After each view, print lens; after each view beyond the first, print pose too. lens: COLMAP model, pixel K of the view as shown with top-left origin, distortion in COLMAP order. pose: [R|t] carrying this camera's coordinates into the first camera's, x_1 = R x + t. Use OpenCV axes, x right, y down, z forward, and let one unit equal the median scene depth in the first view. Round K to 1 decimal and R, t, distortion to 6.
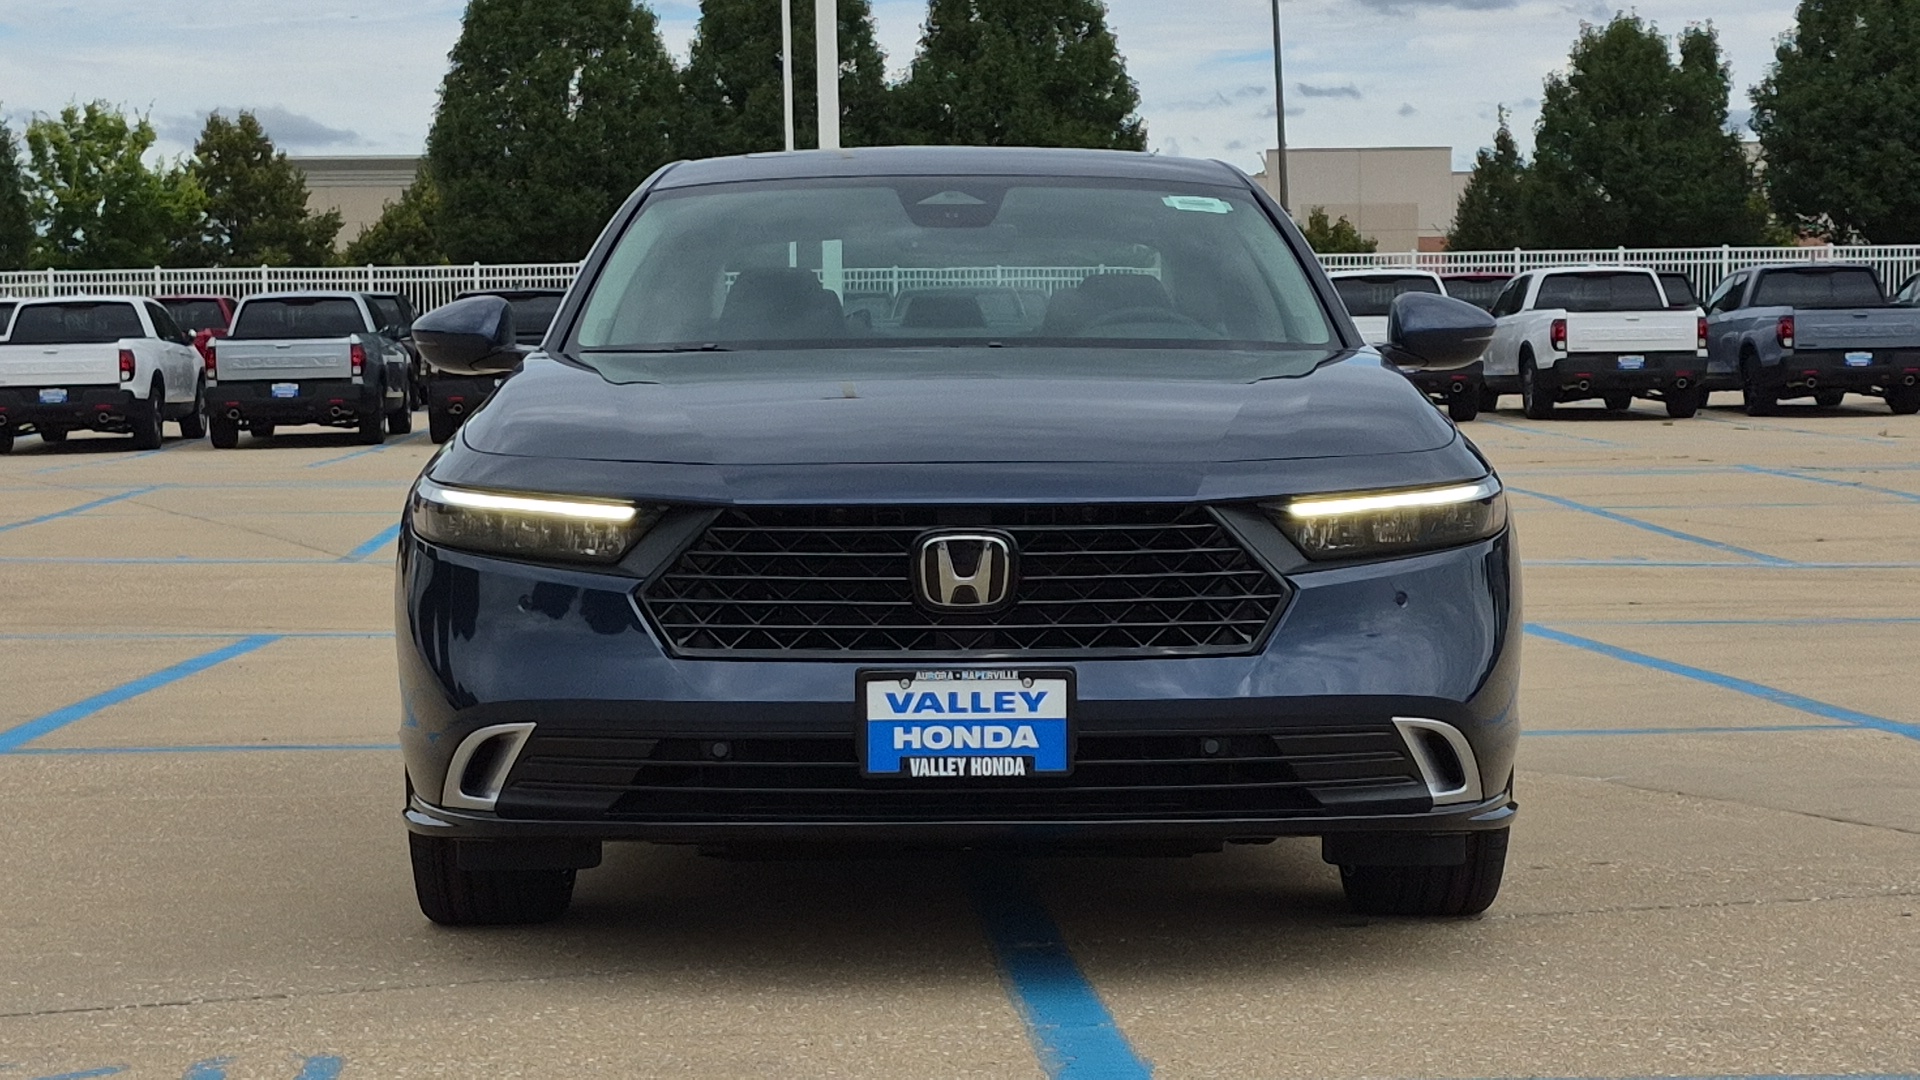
lens RADIAL K [[3487.2, 0, 967.7], [0, 3487.2, 546.9], [0, 0, 1]] dist [0.048135, 0.000000]
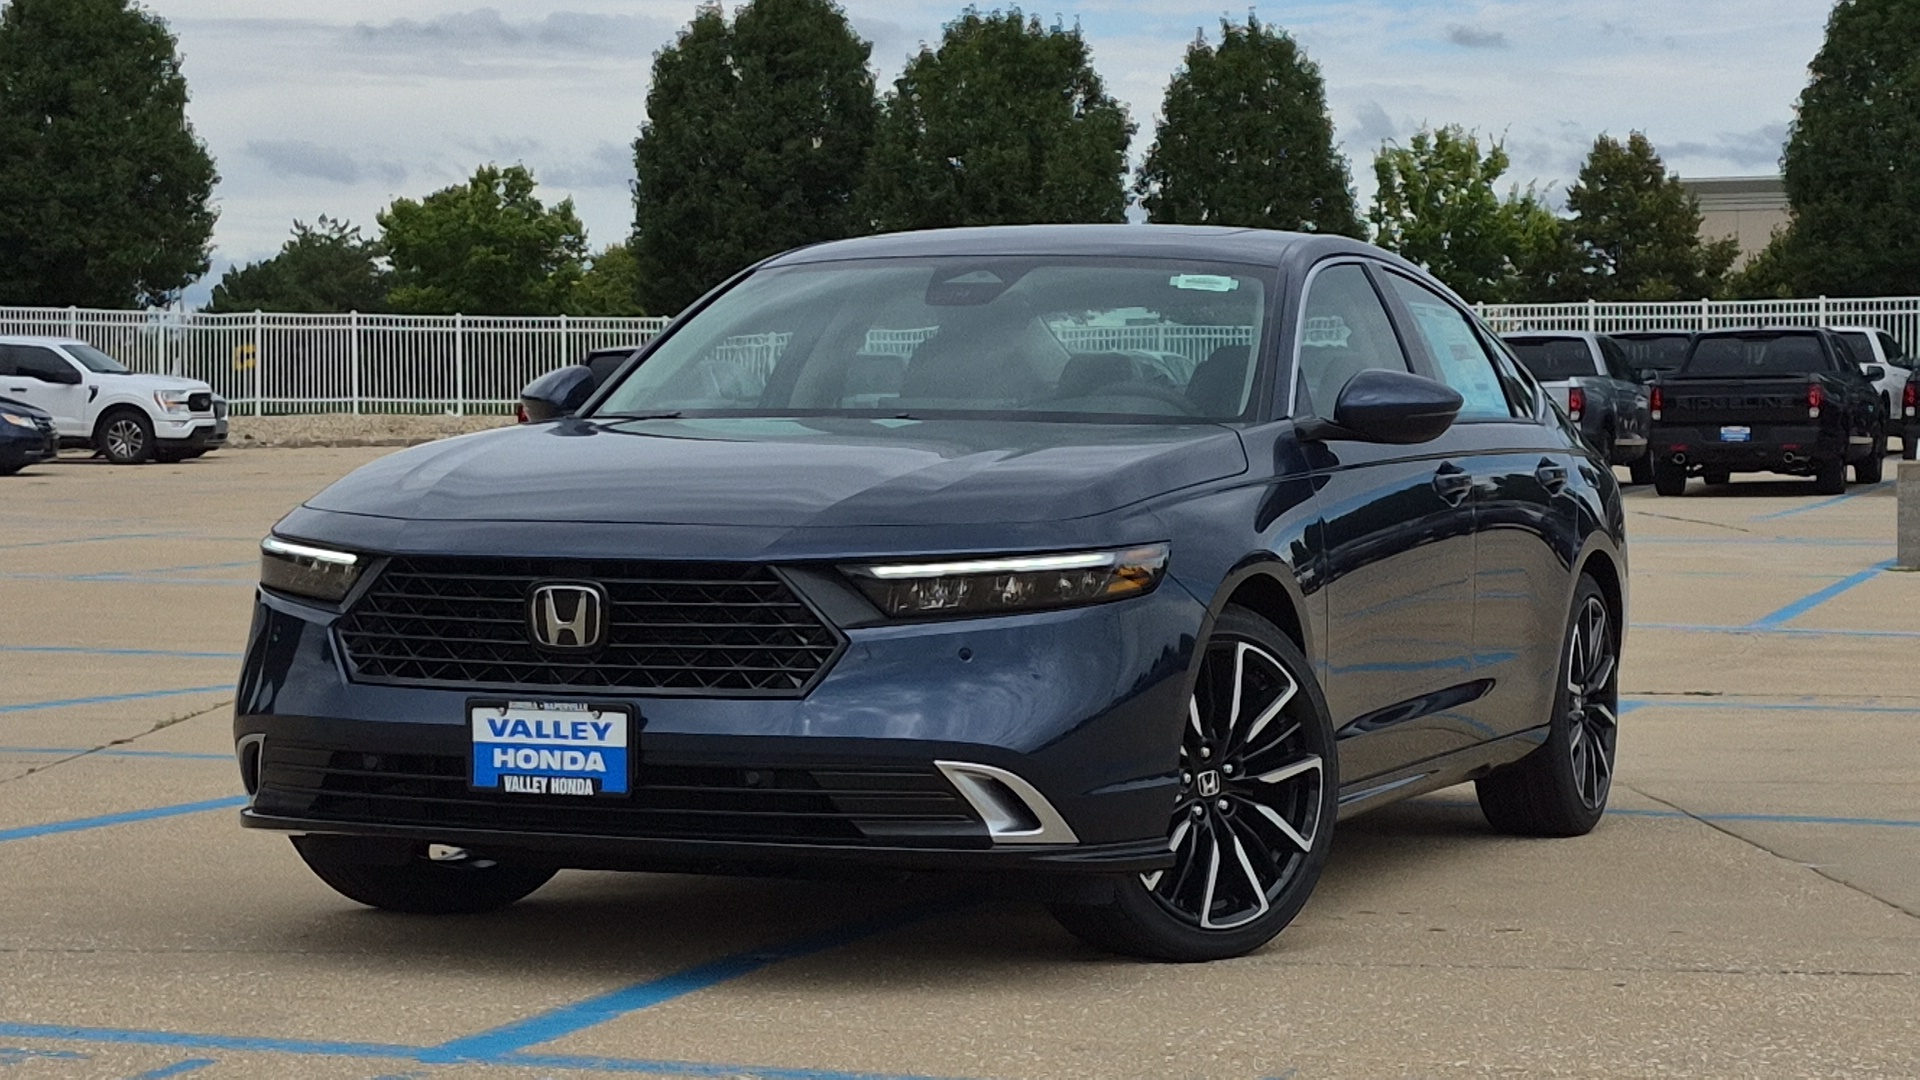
lens RADIAL K [[3840.3, 0, 945.6], [0, 3840.3, 547.4], [0, 0, 1]] dist [0.110488, 0.000000]
pose [[0.921753, 0.022631, -0.387117, 0.610732], [-0.028478, 0.999550, -0.009372, -0.007610], [0.386731, 0.019663, 0.921983, -0.126655]]
